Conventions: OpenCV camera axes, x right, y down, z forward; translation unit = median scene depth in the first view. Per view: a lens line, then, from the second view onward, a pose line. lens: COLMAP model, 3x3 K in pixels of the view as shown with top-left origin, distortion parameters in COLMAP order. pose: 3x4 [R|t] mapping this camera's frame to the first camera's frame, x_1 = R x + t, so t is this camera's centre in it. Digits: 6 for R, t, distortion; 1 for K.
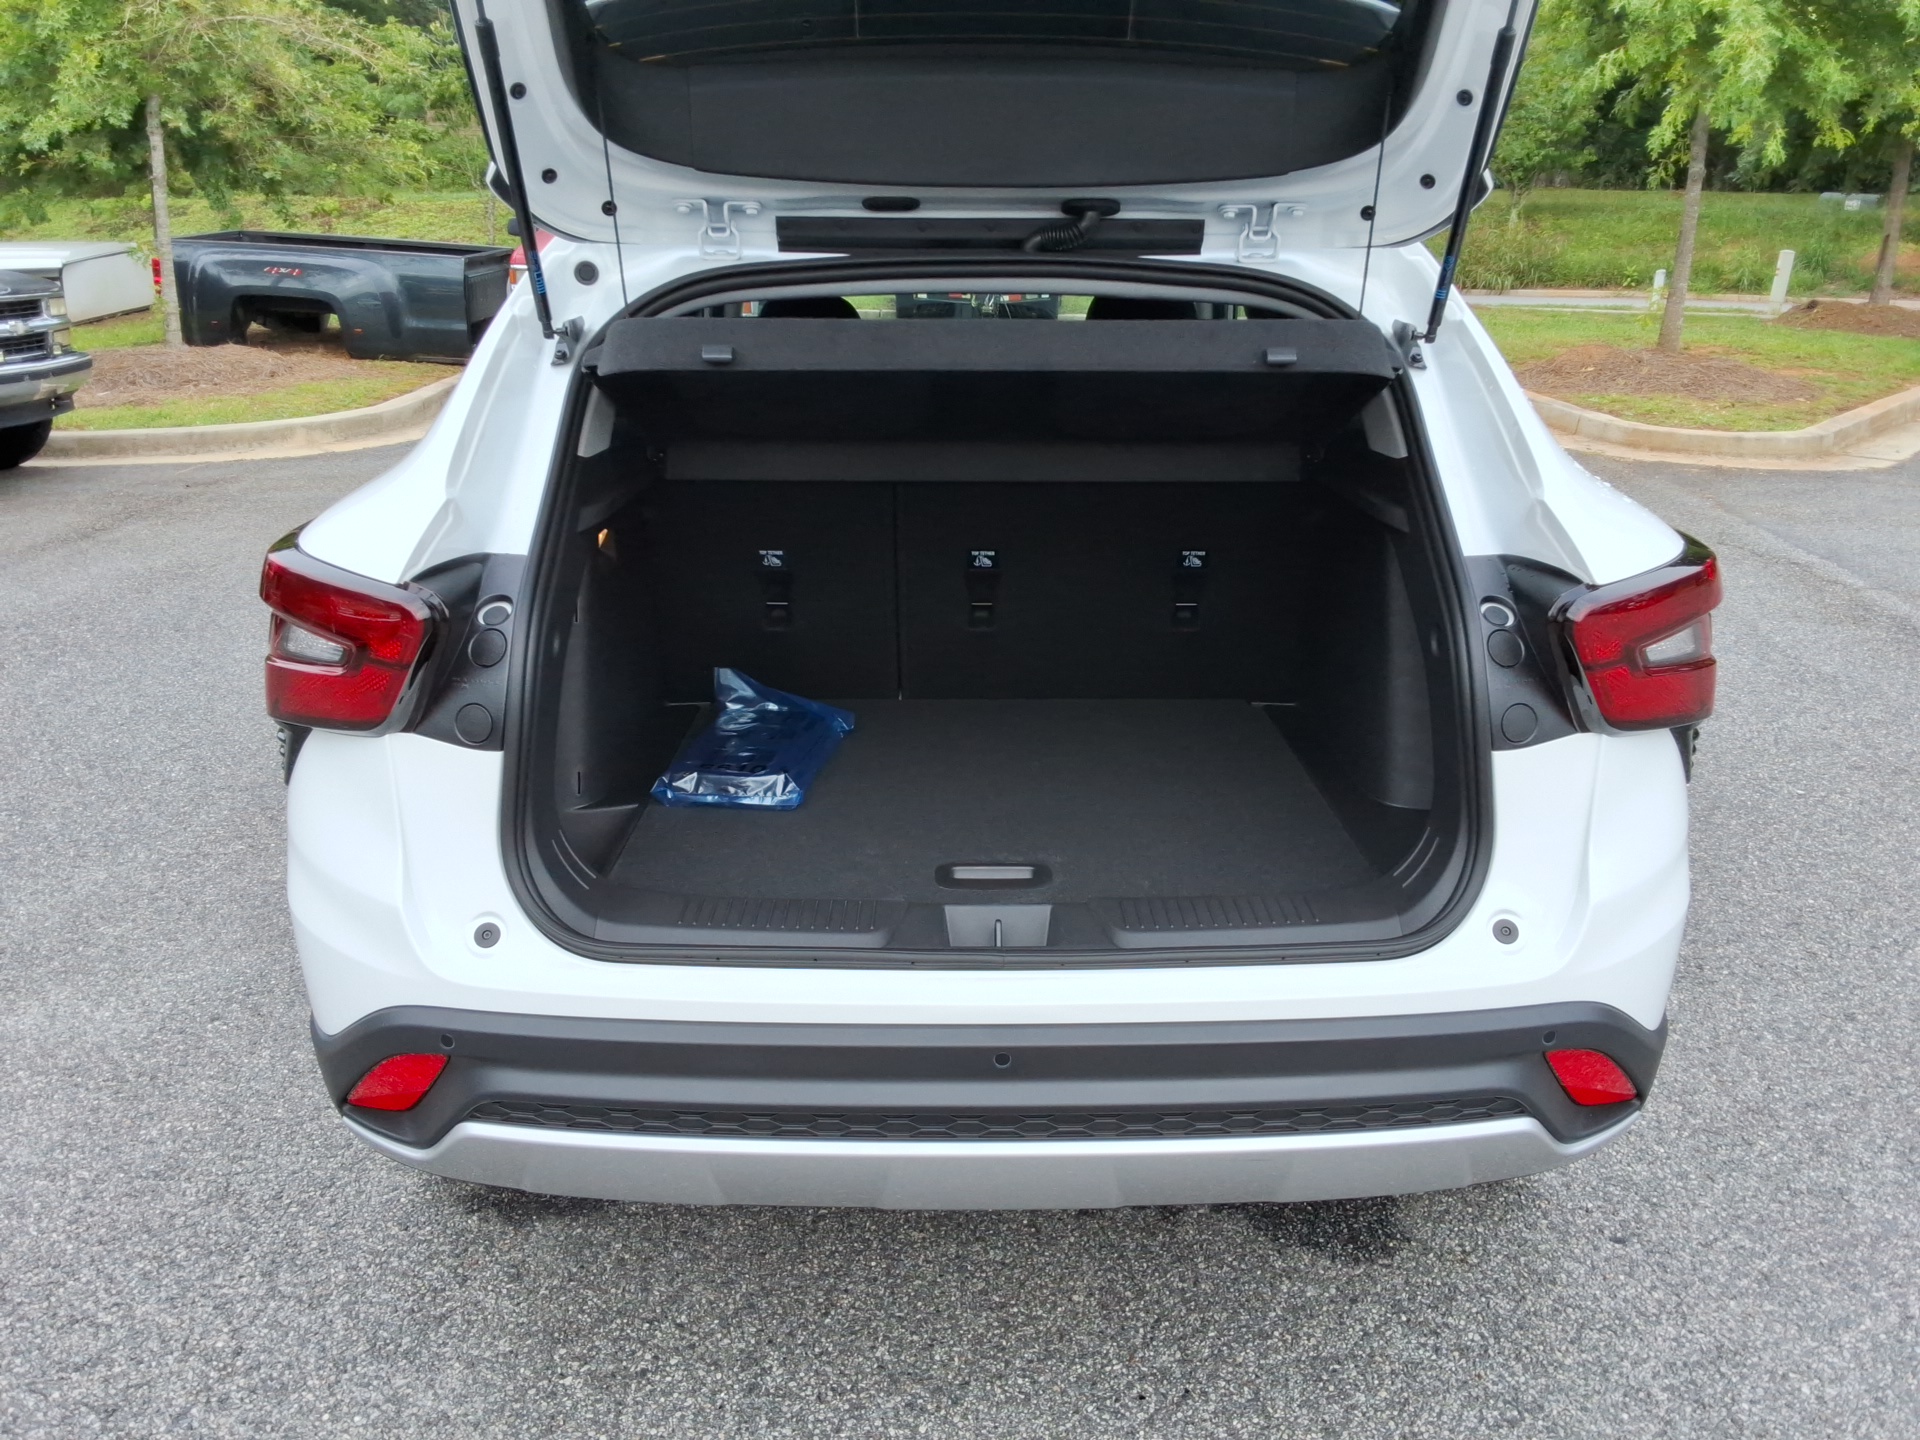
lens RADIAL K [[1537.3, 0, 962.9], [0, 1537.3, 704.9], [0, 0, 1]] dist [0.074664, -0.121596]
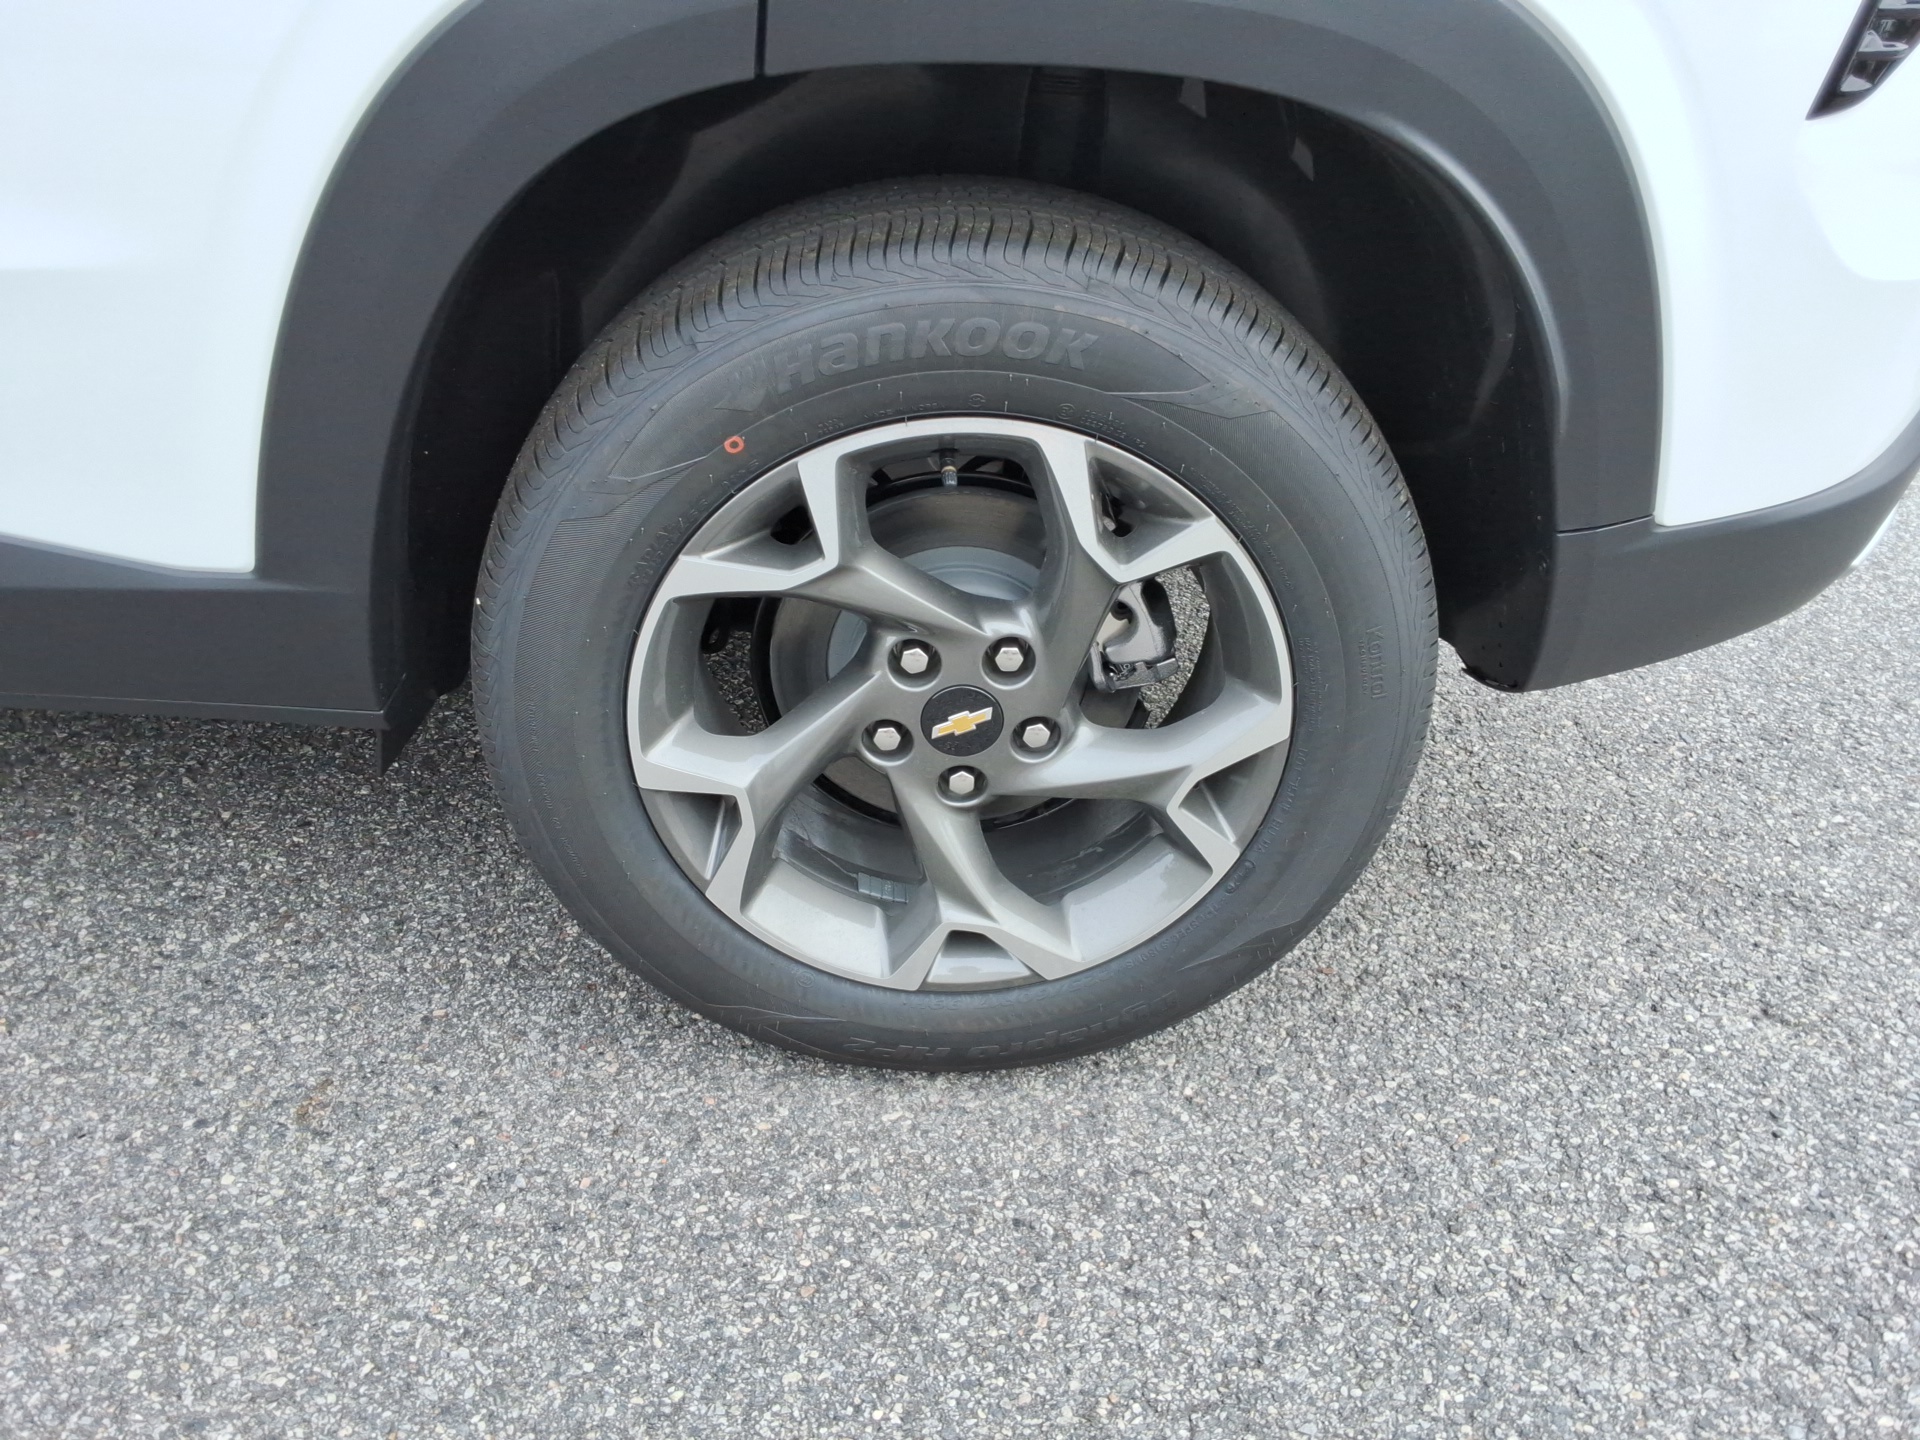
lens RADIAL K [[1548.0, 0, 975.9], [0, 1548.0, 707.4], [0, 0, 1]] dist [0.107724, -0.178889]
pose [[-0.033720, -0.523826, 0.851158, -0.448519], [0.231392, 0.824411, 0.516532, -0.053072], [-0.972276, 0.214368, 0.093409, 0.595625]]
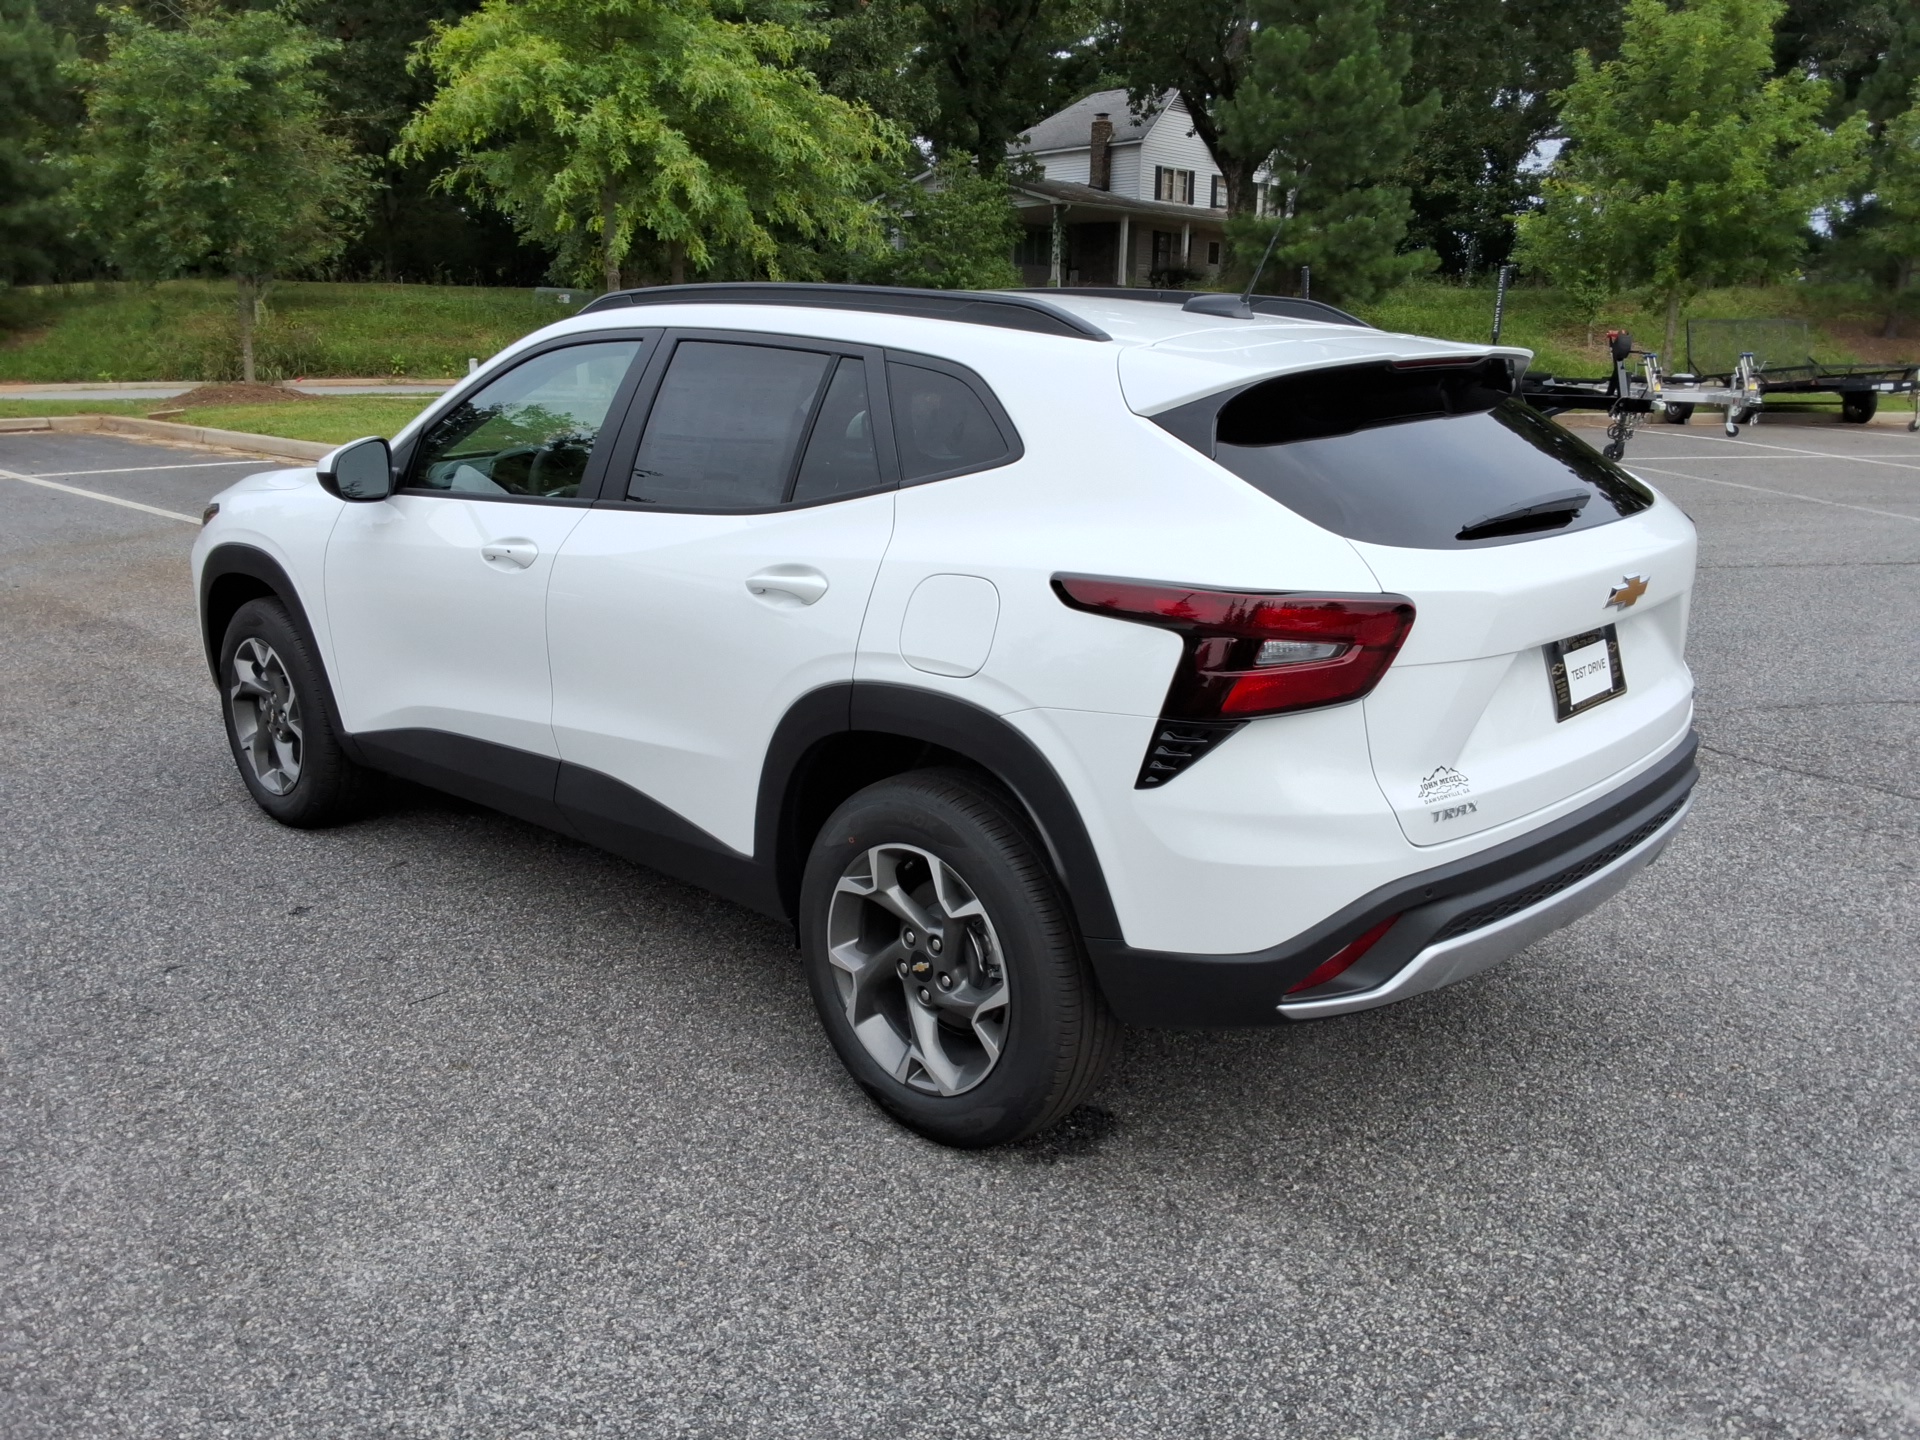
lens RADIAL K [[1531.0, 0, 962.7], [0, 1531.0, 713.6], [0, 0, 1]] dist [0.109442, -0.177676]
pose [[0.691644, -0.185482, 0.698015, -0.669017], [0.218610, 0.974889, 0.042440, -0.045341], [-0.688359, 0.123240, 0.714825, 0.091899]]
